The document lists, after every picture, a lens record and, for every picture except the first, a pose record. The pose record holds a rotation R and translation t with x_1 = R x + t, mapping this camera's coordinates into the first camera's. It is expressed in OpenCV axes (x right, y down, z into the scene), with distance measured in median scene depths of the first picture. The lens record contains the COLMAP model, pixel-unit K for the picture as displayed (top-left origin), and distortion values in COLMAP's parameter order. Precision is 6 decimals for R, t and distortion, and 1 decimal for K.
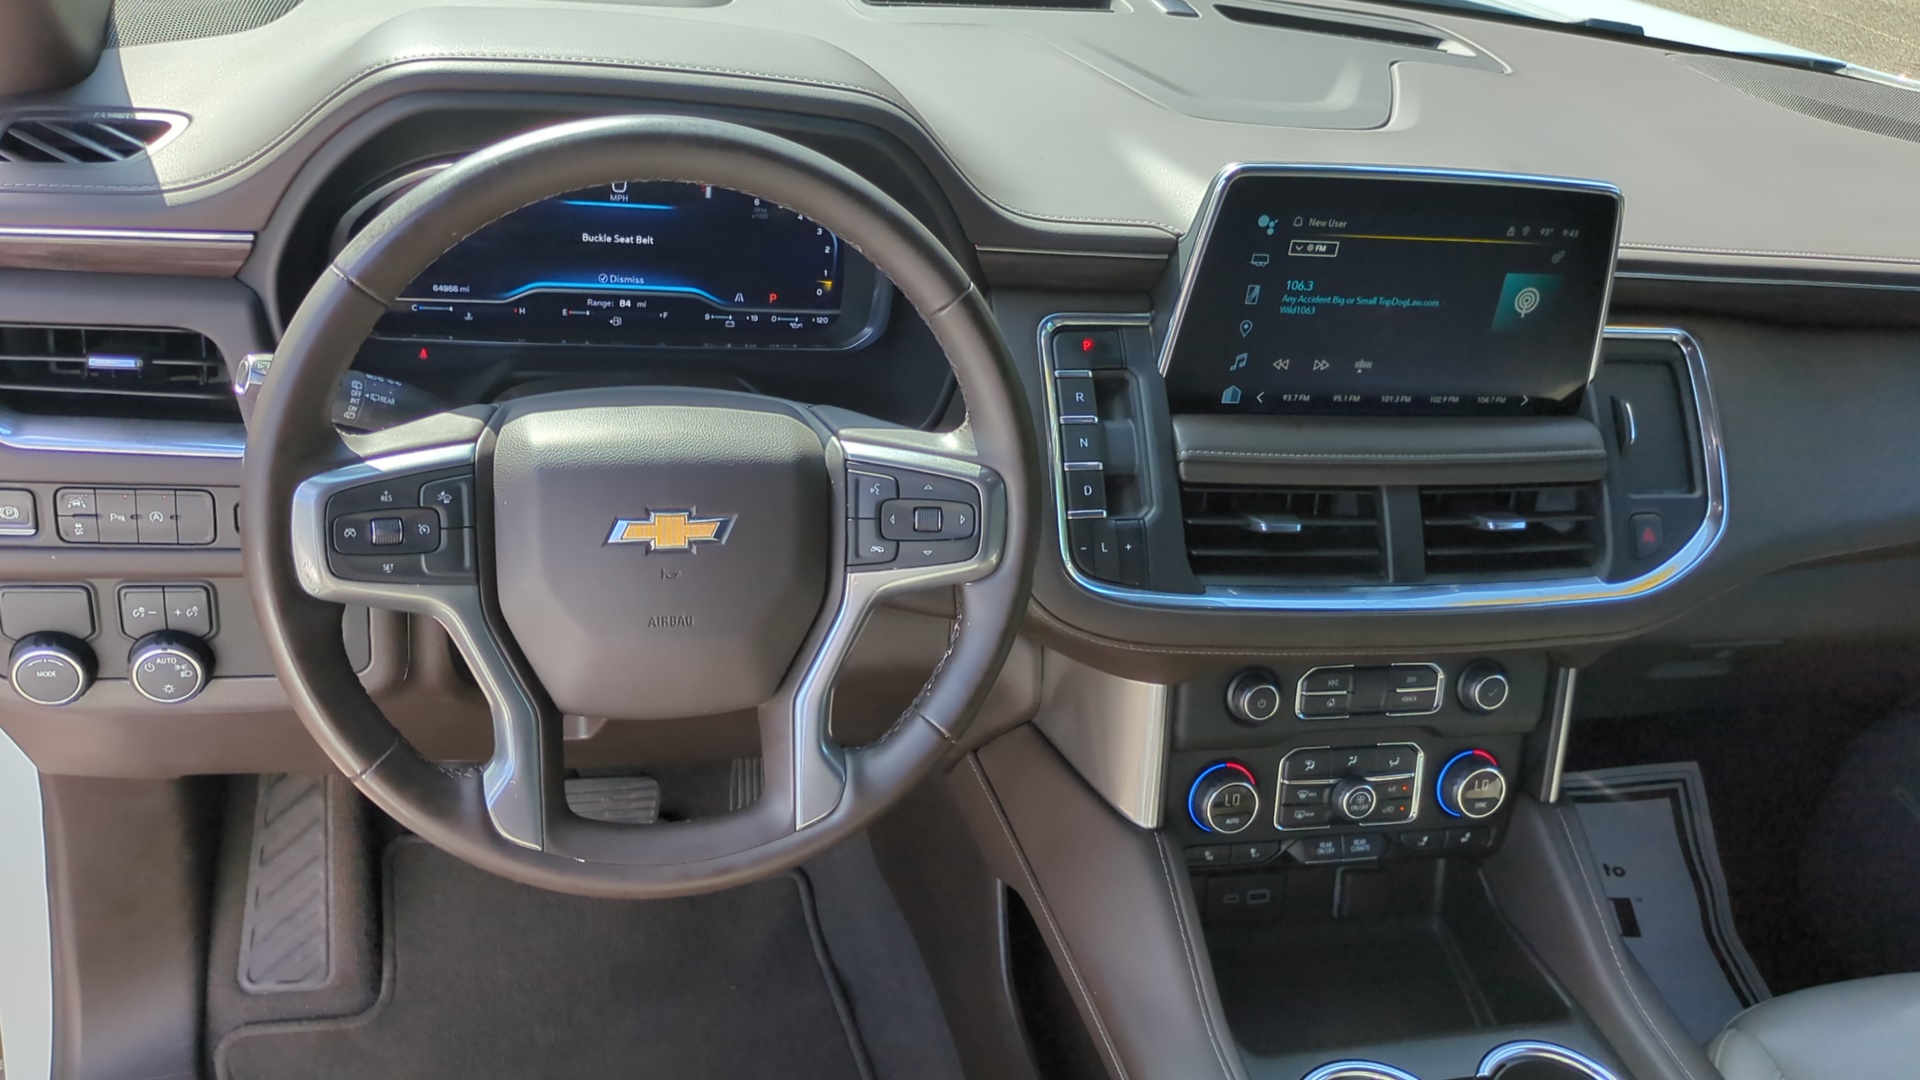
lens RADIAL K [[1569.5, 0, 960.0], [0, 1569.5, 540.0], [0, 0, 1]] dist [0.037178, -0.003983]
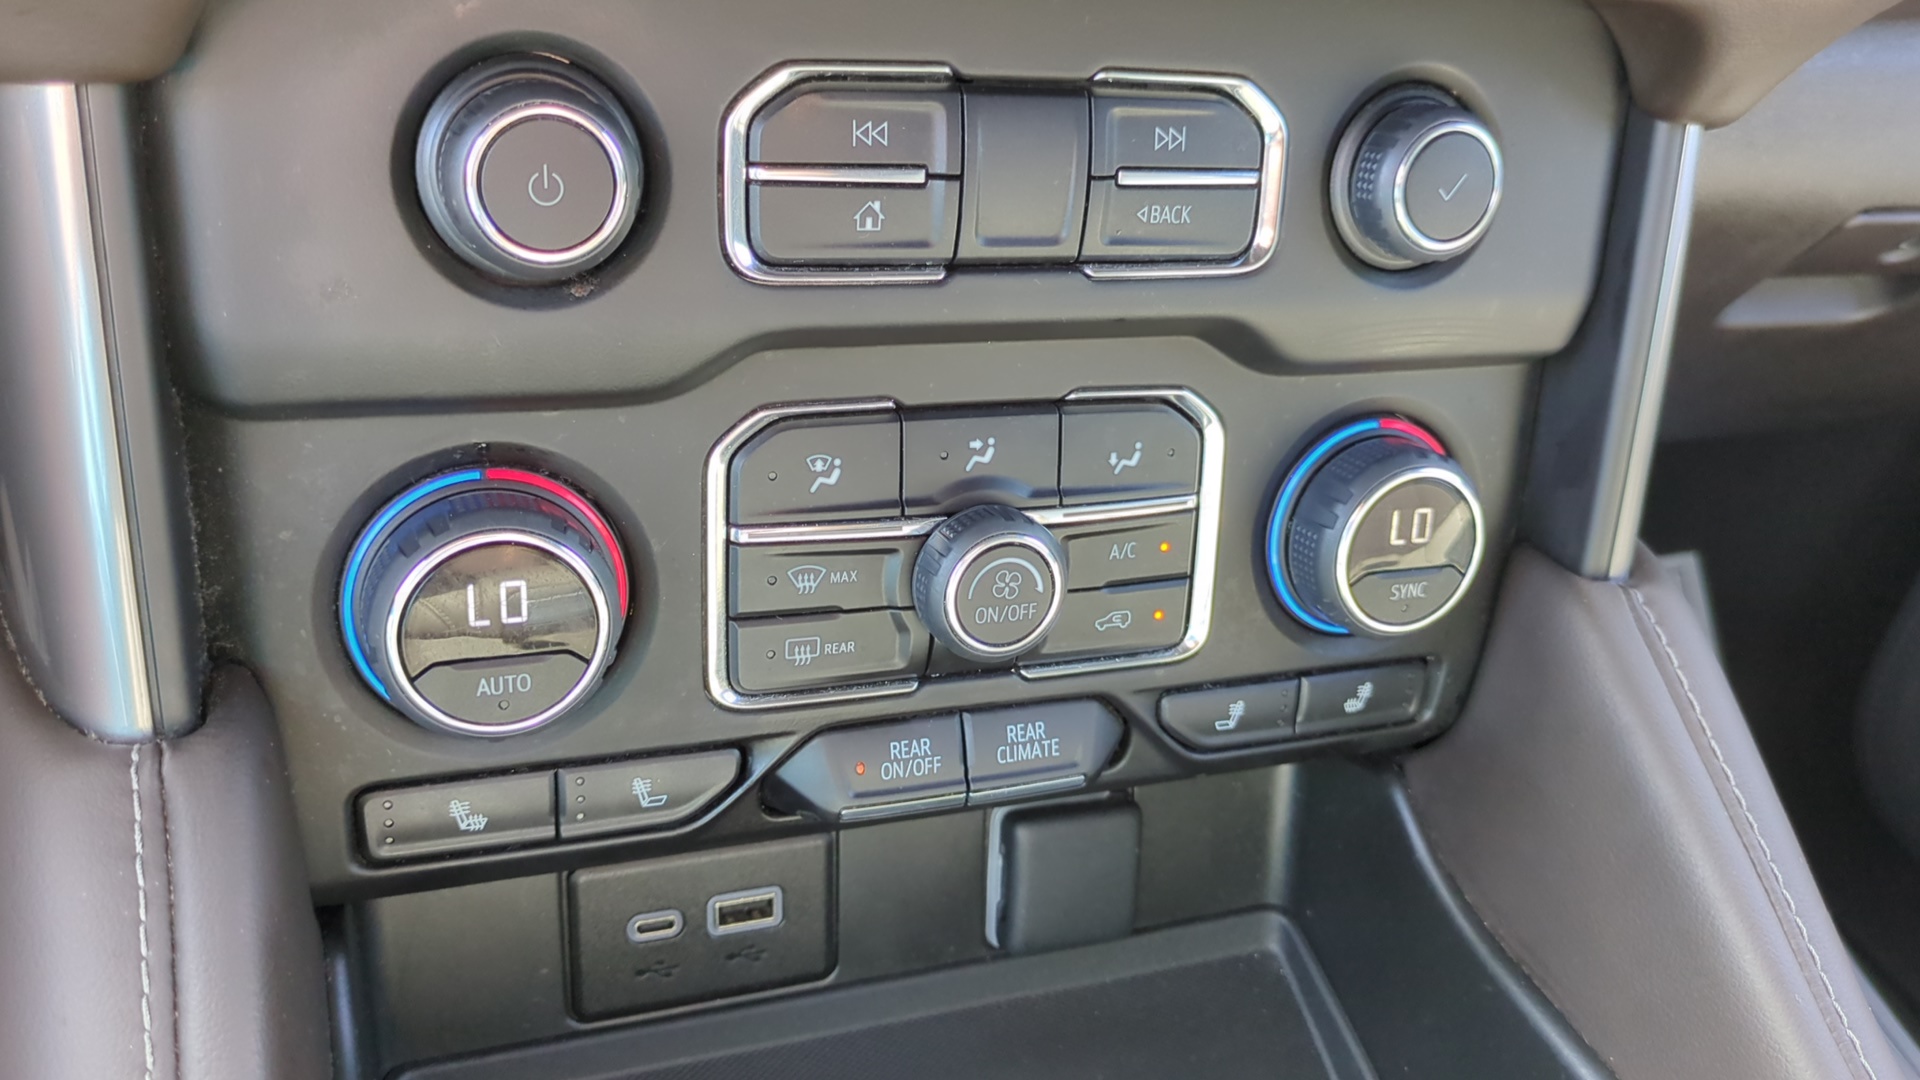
lens RADIAL K [[1572.2, 0, 960.0], [0, 1572.2, 540.0], [0, 0, 1]] dist [-0.006547, -0.003302]
pose [[0.994899, -0.040571, 0.092354, 0.231211], [0.033909, 0.996785, 0.072600, 0.142716], [-0.095002, -0.069098, 0.993076, 0.757287]]
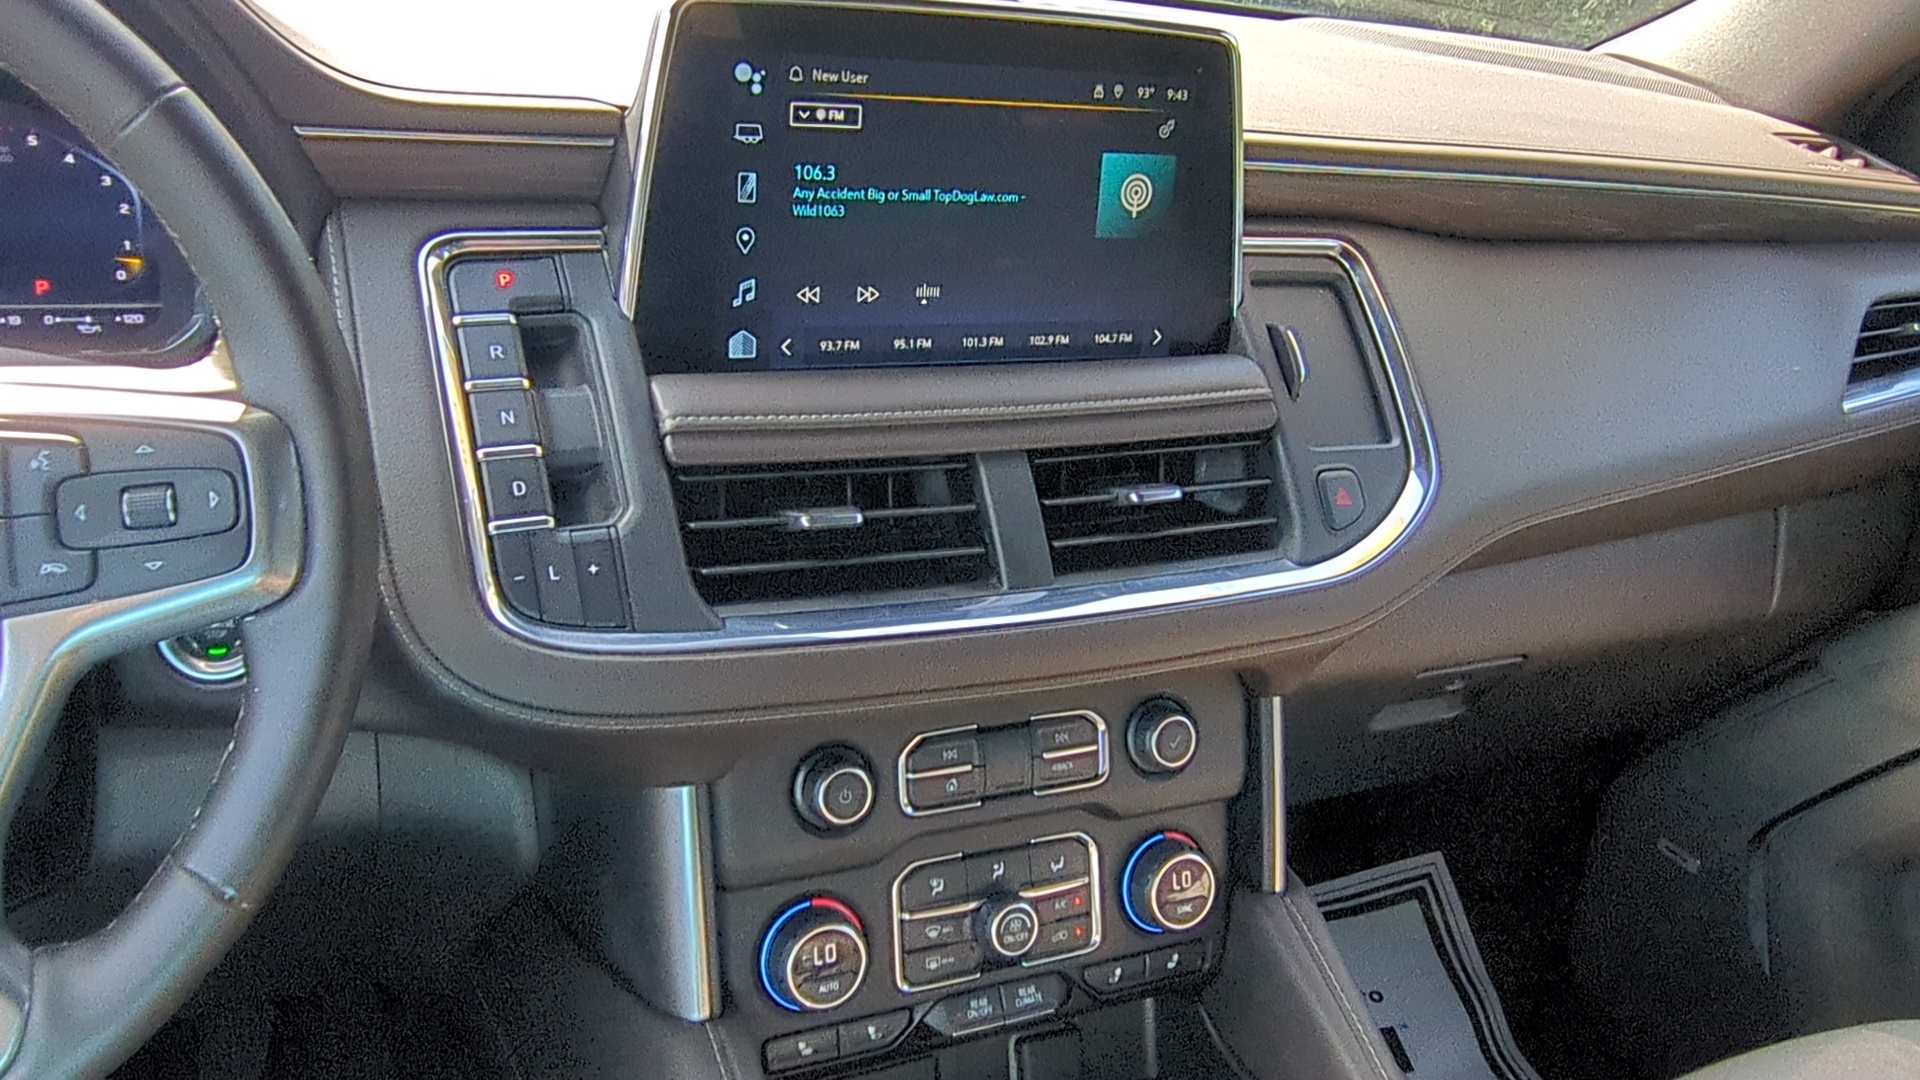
lens RADIAL K [[1574.8, 0, 960.0], [0, 1574.8, 540.0], [0, 0, 1]] dist [0.019812, 0.000316]
pose [[0.976911, -0.106633, 0.185135, 0.128194], [0.131949, 0.982659, -0.130272, 0.090841], [-0.168033, 0.151692, 0.974040, 0.329700]]
